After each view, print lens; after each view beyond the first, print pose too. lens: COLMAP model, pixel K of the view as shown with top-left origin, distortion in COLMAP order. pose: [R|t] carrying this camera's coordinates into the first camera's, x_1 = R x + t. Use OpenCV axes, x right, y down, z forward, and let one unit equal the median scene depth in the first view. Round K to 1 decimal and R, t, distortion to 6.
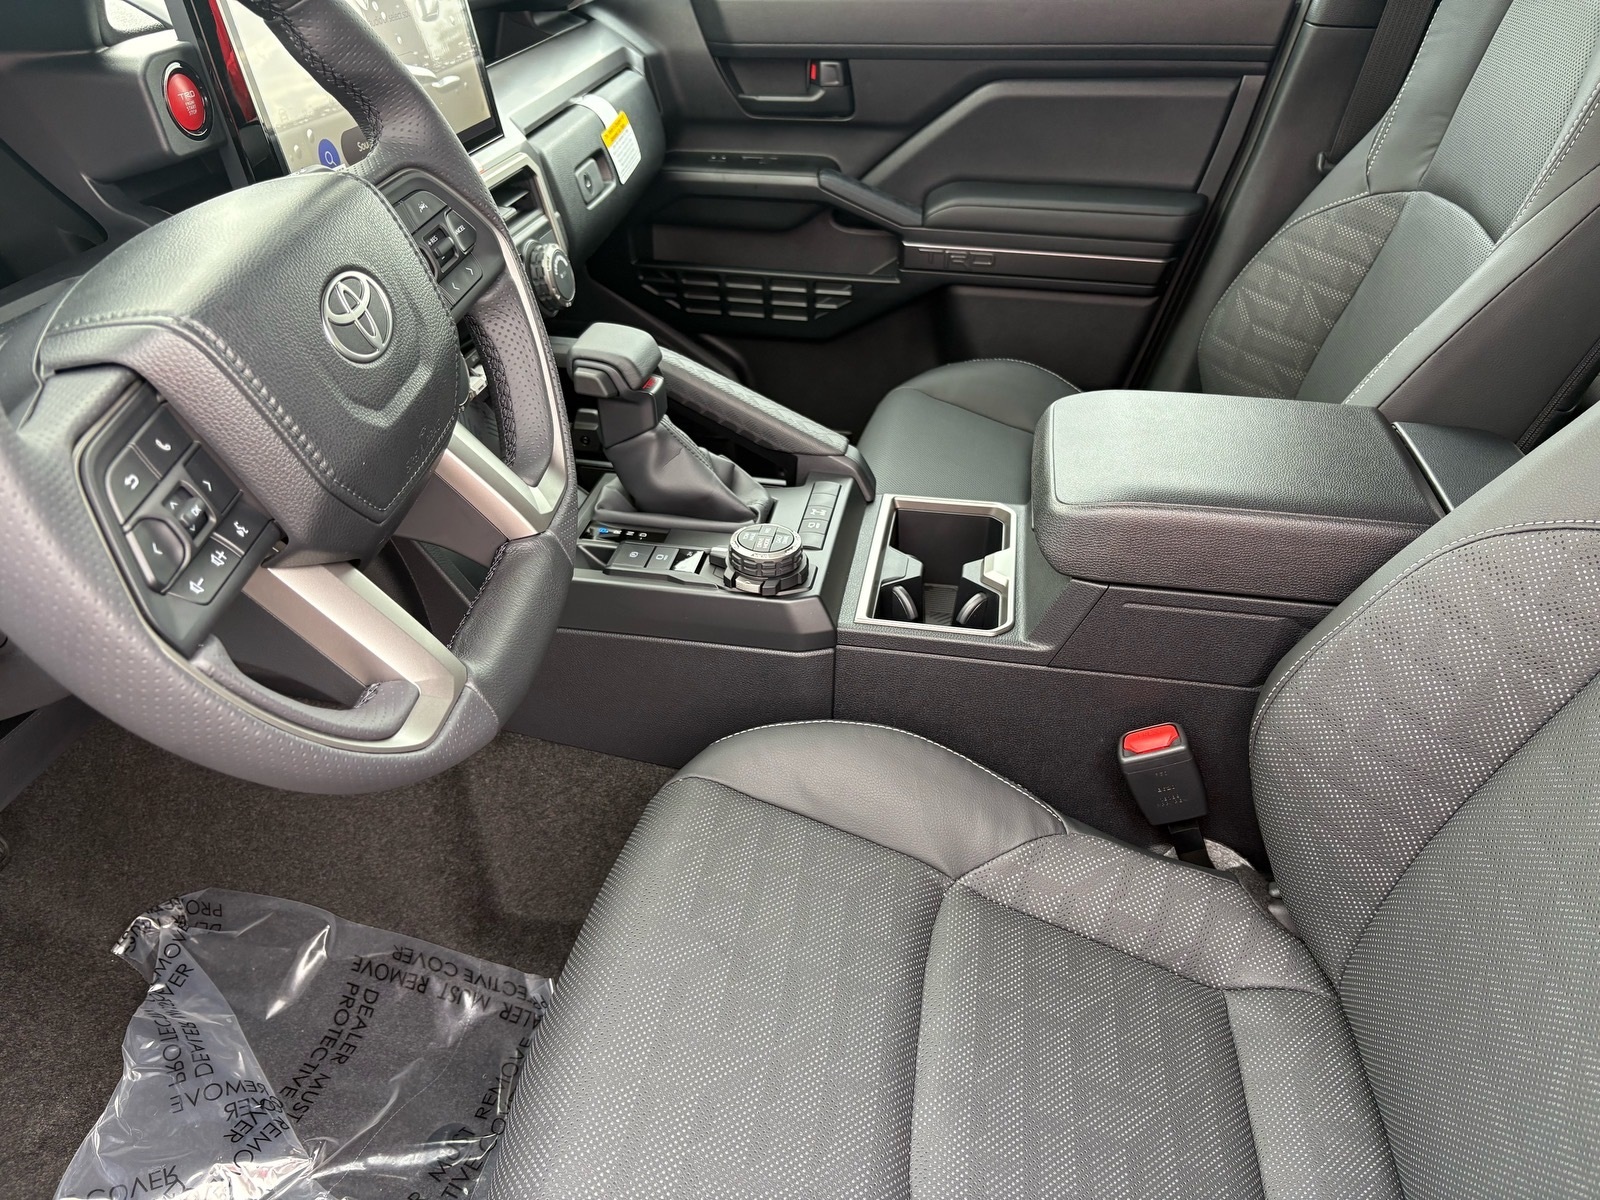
lens RADIAL K [[1224.3, 0, 807.9], [0, 1224.3, 608.3], [0, 0, 1]] dist [0.048183, -0.055345]
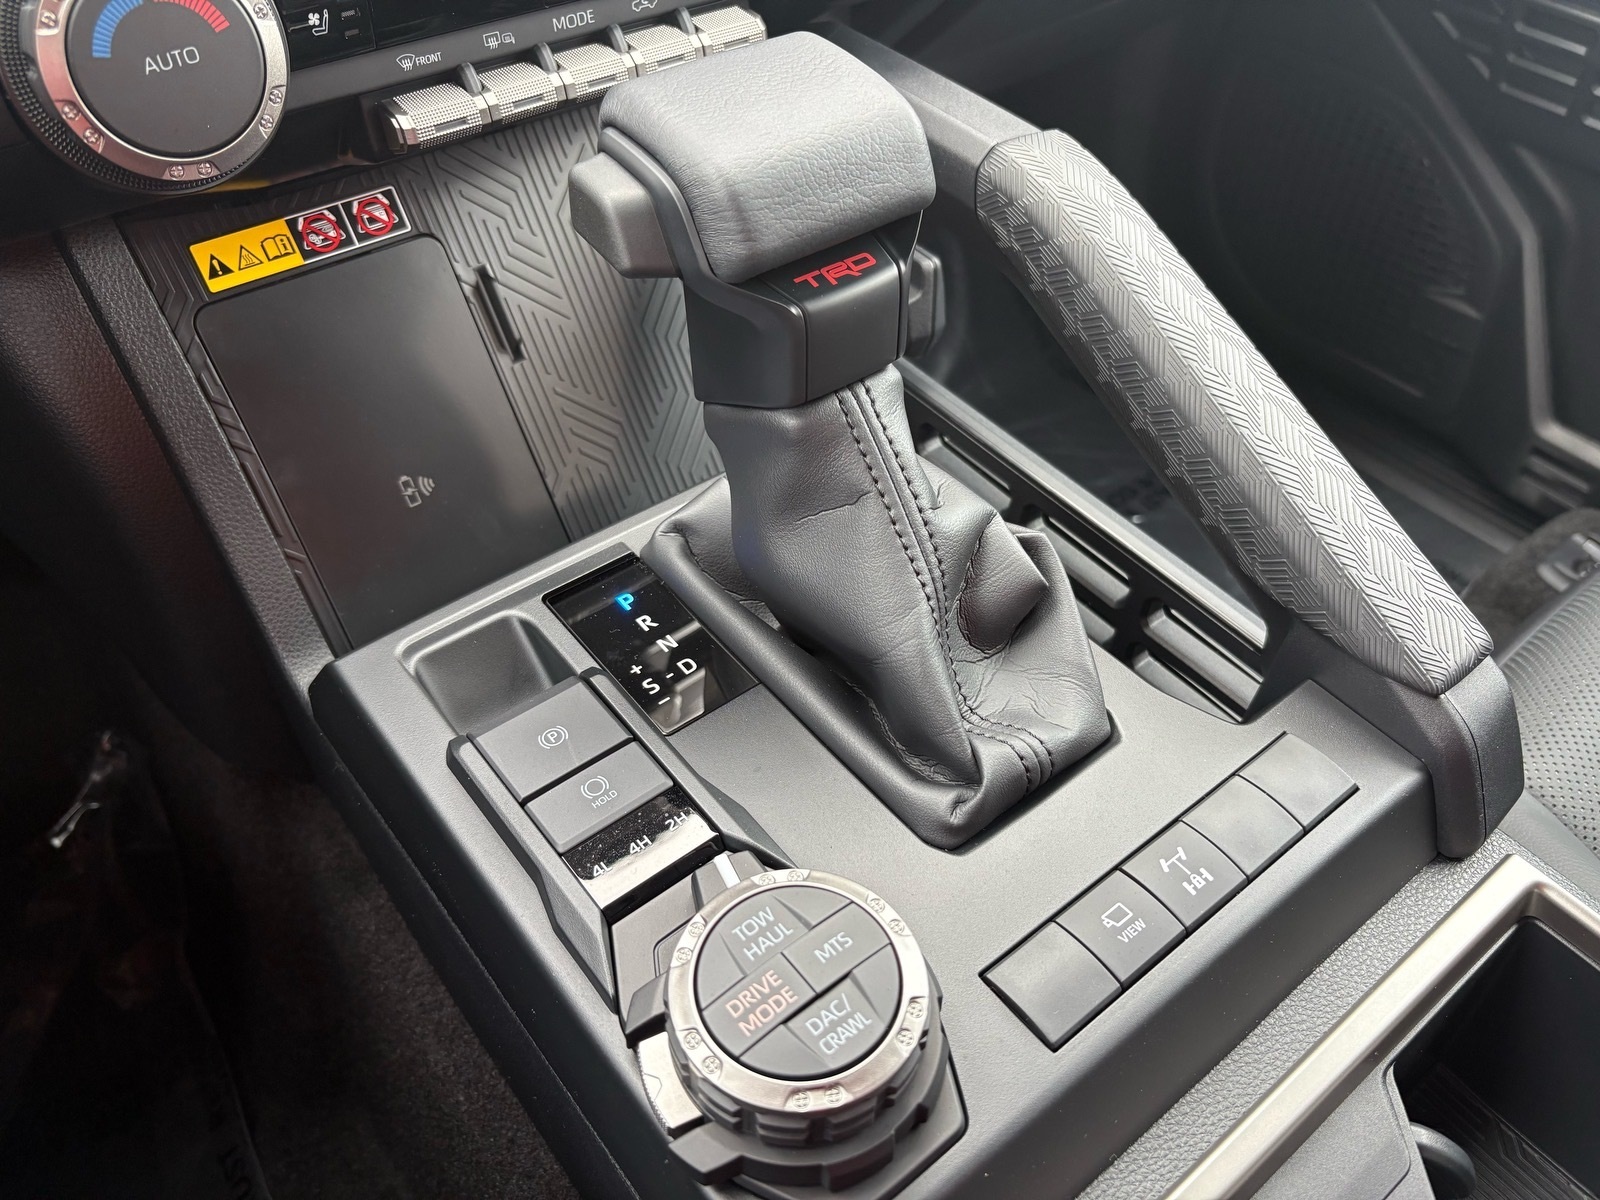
lens RADIAL K [[1207.0, 0, 818.8], [0, 1207.0, 594.2], [0, 0, 1]] dist [0.035507, -0.062468]
pose [[0.736830, 0.487434, -0.468497, 0.049335], [-0.369330, 0.870631, 0.324957, -0.208983], [0.566283, -0.066408, 0.821531, 0.735449]]
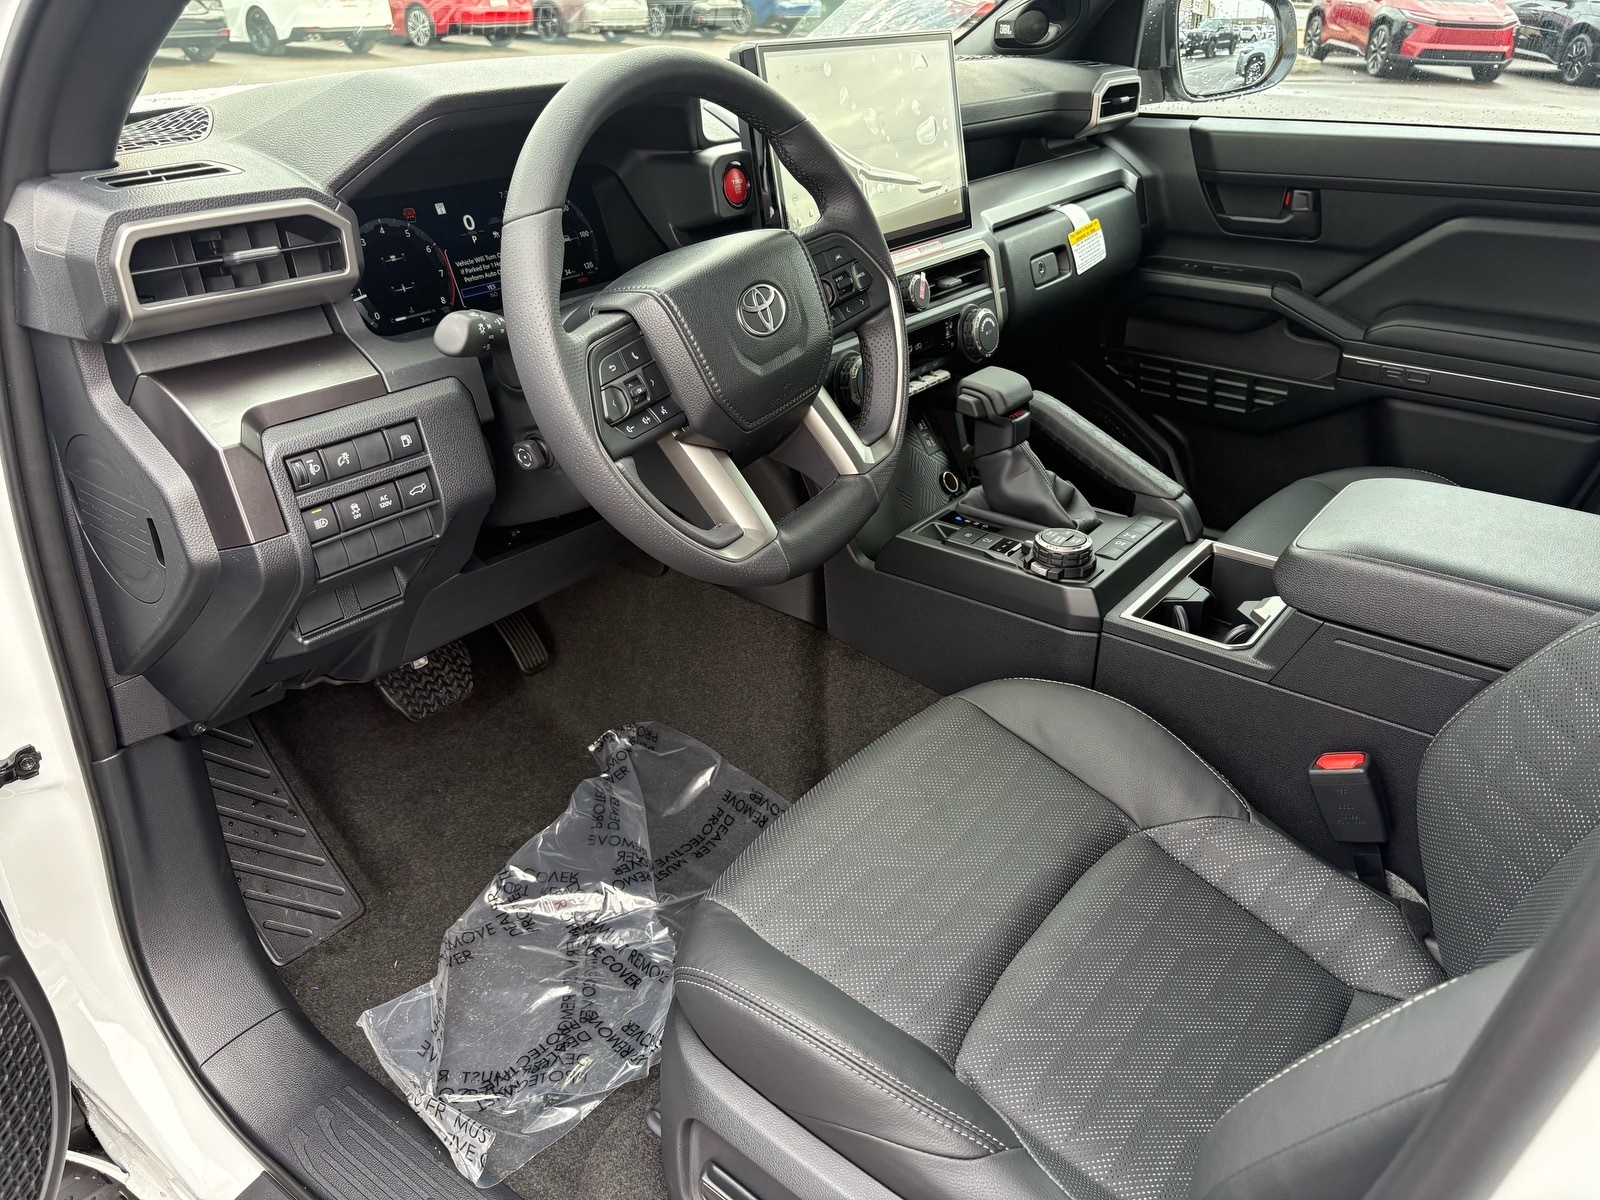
lens RADIAL K [[1218.5, 0, 819.7], [0, 1218.5, 594.8], [0, 0, 1]] dist [0.099088, -0.176941]
pose [[0.887438, 0.199199, -0.415660, 0.264292], [-0.236737, 0.970741, -0.040224, 0.105551], [0.395486, 0.134098, 0.908630, -0.244885]]
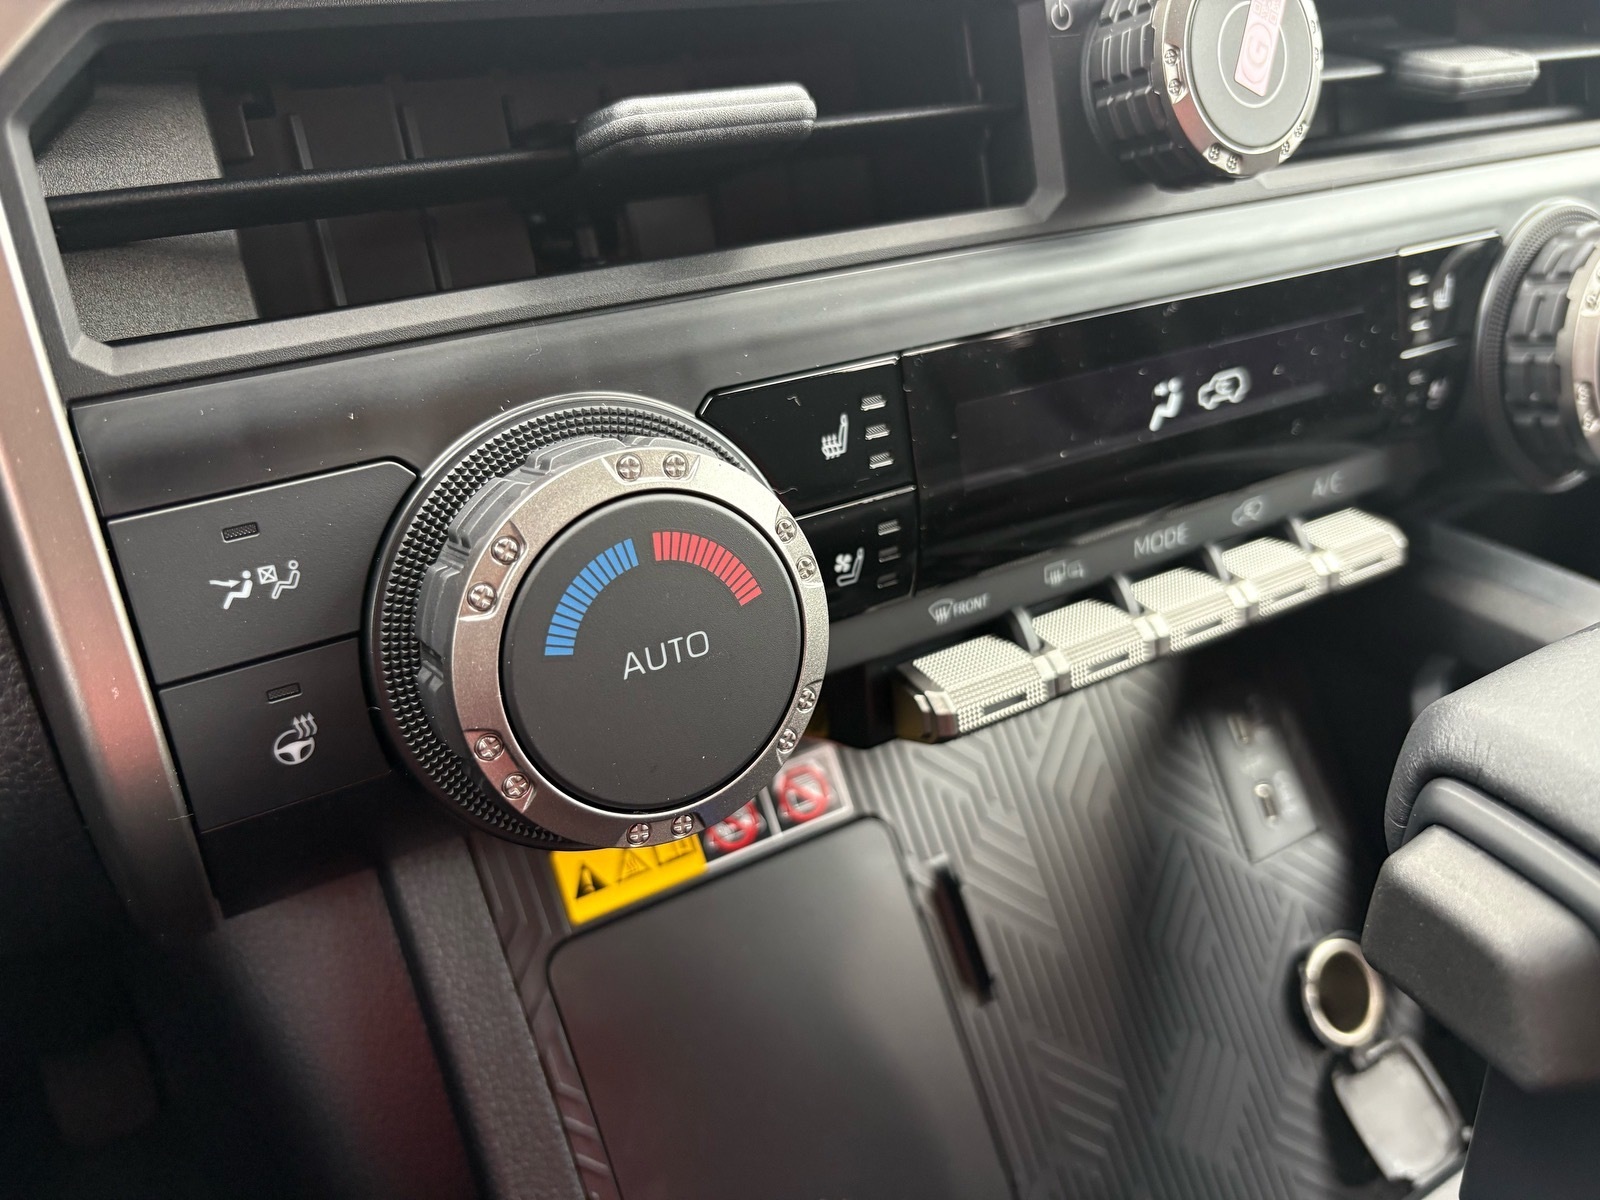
lens RADIAL K [[1218.5, 0, 819.7], [0, 1218.5, 594.8], [0, 0, 1]] dist [0.099088, -0.176941]
pose [[0.652560, 0.316836, -0.688317, -0.132941], [-0.367669, 0.926681, 0.077987, -0.197493], [0.662560, 0.202181, 0.721206, 0.784759]]
